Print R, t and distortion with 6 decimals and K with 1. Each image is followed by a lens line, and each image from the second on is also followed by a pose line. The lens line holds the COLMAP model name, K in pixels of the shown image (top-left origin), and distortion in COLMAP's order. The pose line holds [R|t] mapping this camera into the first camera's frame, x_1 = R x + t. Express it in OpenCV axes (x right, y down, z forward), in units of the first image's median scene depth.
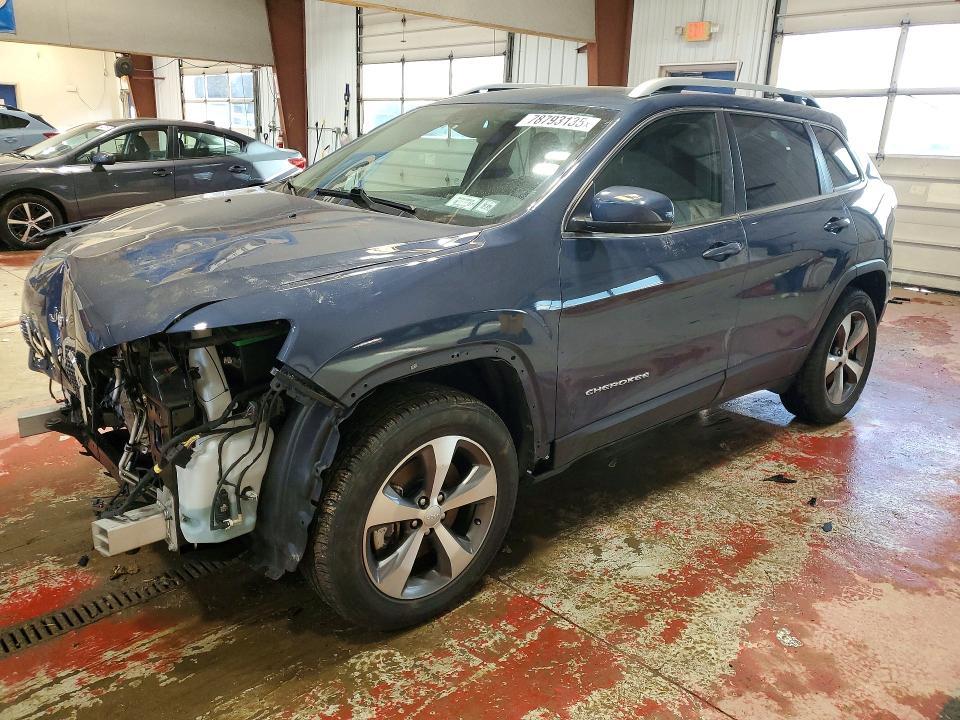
lens RADIAL K [[735.5, 0, 466.8], [0, 735.5, 356.8], [0, 0, 1]] dist [-0.053025, 0.097413]
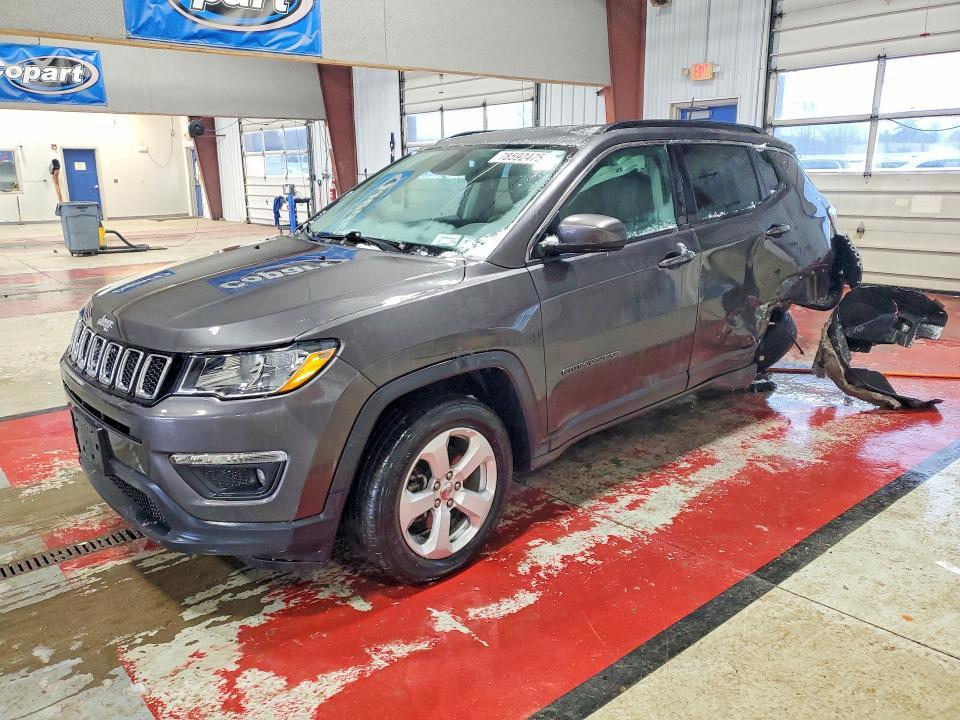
lens RADIAL K [[735.5, 0, 466.8], [0, 735.5, 356.8], [0, 0, 1]] dist [-0.053025, 0.097413]
pose [[0.997222, -0.036450, -0.064966, 0.010422], [0.033307, 0.998252, -0.048821, 0.027648], [0.066632, 0.046522, 0.996692, -0.099118]]
